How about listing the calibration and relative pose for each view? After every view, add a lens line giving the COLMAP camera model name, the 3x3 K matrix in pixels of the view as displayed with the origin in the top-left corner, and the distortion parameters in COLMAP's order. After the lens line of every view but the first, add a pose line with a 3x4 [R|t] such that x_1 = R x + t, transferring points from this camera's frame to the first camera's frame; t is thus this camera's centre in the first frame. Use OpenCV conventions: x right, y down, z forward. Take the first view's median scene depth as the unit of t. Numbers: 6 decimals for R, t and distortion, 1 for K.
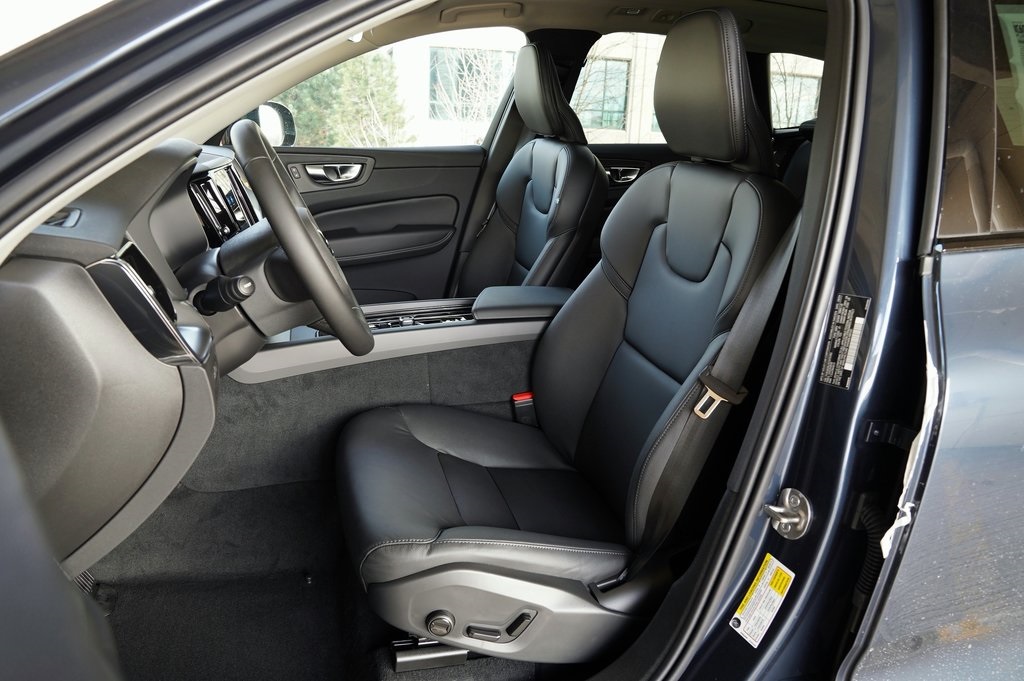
lens RADIAL K [[707.9, 0, 507.8], [0, 707.9, 342.1], [0, 0, 1]] dist [-0.133490, 0.089501]
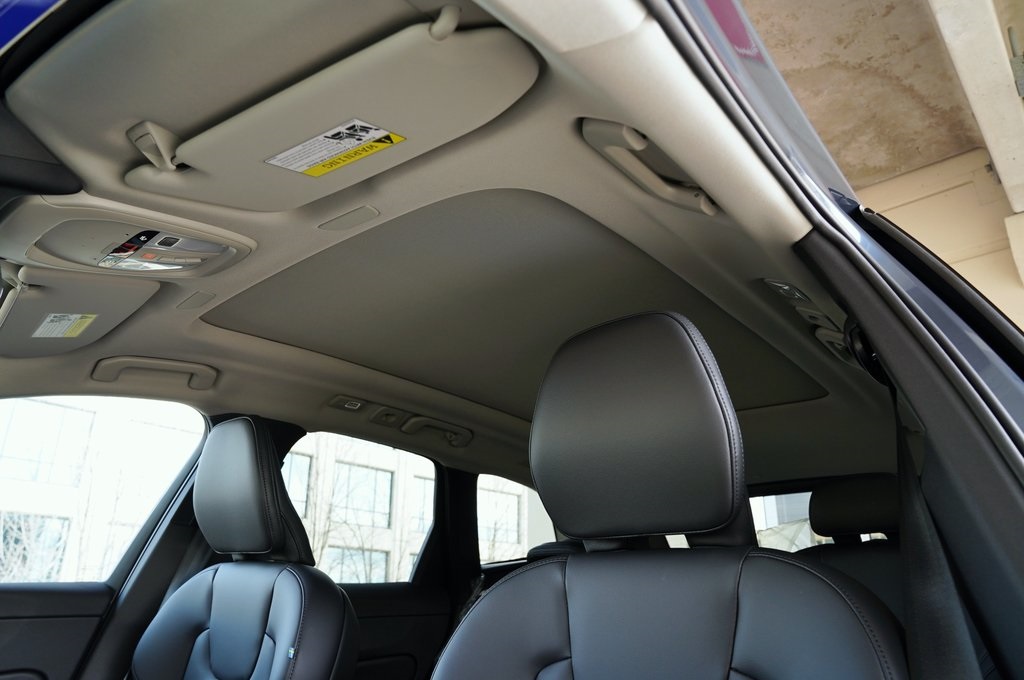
lens RADIAL K [[707.9, 0, 507.8], [0, 707.9, 341.6], [0, 0, 1]] dist [-0.133490, 0.089501]
pose [[0.838835, 0.162333, 0.519619, -0.098902], [0.192681, 0.804184, -0.562283, -0.046453], [-0.509146, 0.571784, 0.643299, 0.335838]]
